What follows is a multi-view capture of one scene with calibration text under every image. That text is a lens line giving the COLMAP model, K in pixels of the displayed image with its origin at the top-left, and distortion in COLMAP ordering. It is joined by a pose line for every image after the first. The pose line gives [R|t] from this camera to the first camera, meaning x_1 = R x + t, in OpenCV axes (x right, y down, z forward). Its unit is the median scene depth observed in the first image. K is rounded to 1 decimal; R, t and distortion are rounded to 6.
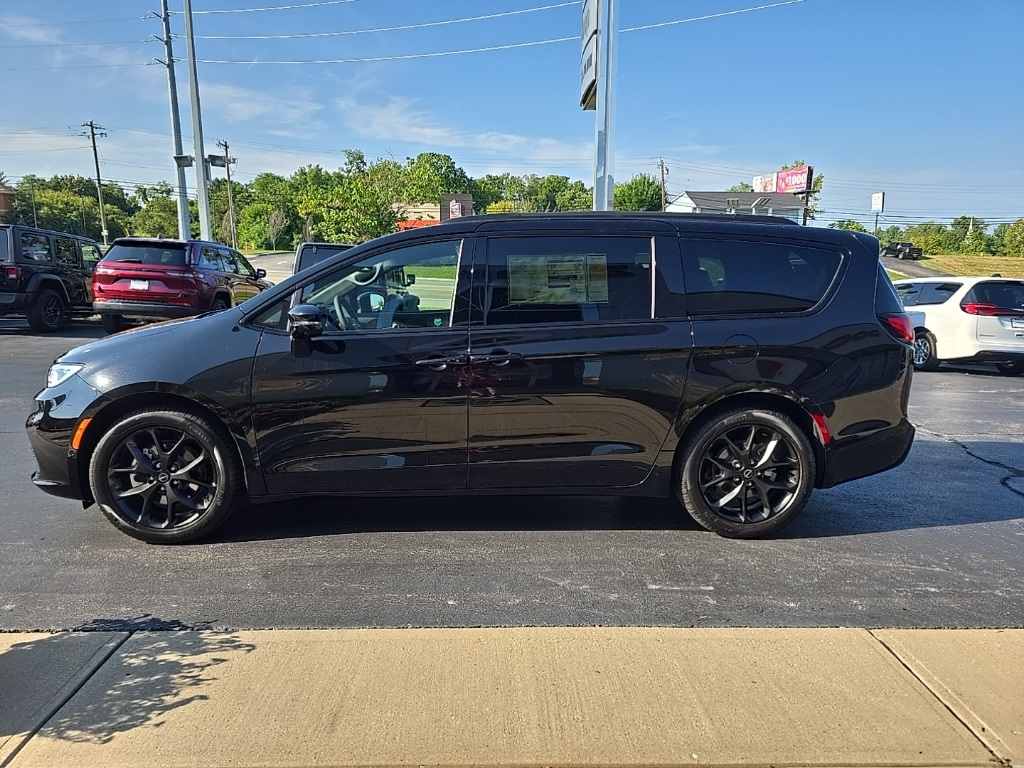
lens RADIAL K [[699.8, 0, 512.0], [0, 699.8, 384.0], [0, 0, 1]] dist [0.000588, -0.001300]
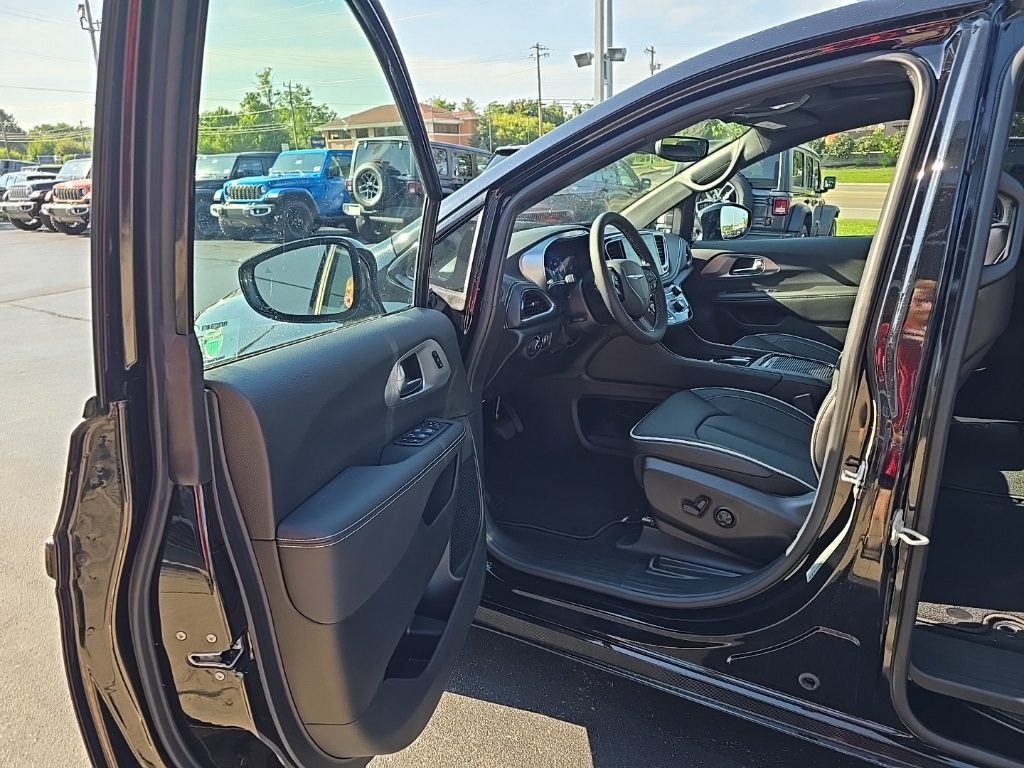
lens RADIAL K [[685.0, 0, 515.1], [0, 685.0, 384.5], [0, 0, 1]] dist [0.054433, -0.046663]
pose [[0.843963, 0.125946, -0.521406, -0.014041], [-0.058584, 0.987872, 0.143795, -0.024600], [0.533193, -0.090812, 0.841106, 0.184591]]
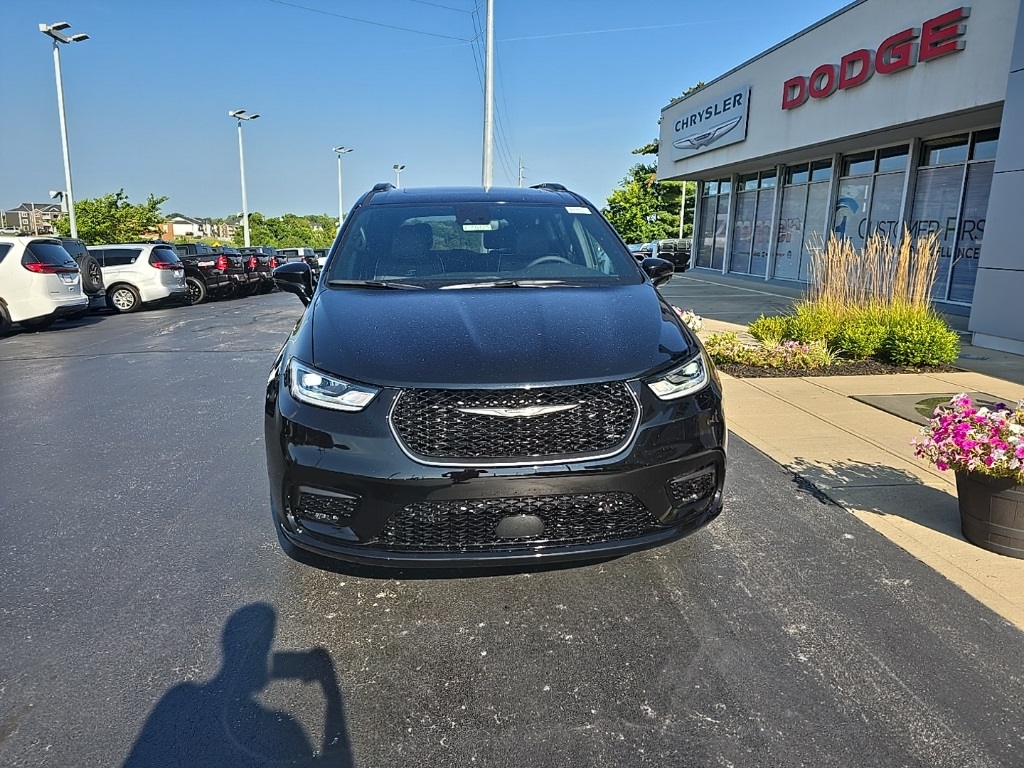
lens RADIAL K [[701.2, 0, 506.3], [0, 701.2, 378.2], [0, 0, 1]] dist [0.065241, -0.067192]
pose [[-0.073430, -0.212436, 0.974412, -0.414592], [0.167927, 0.960466, 0.222050, -0.064053], [-0.983061, 0.179935, -0.034853, 0.367377]]
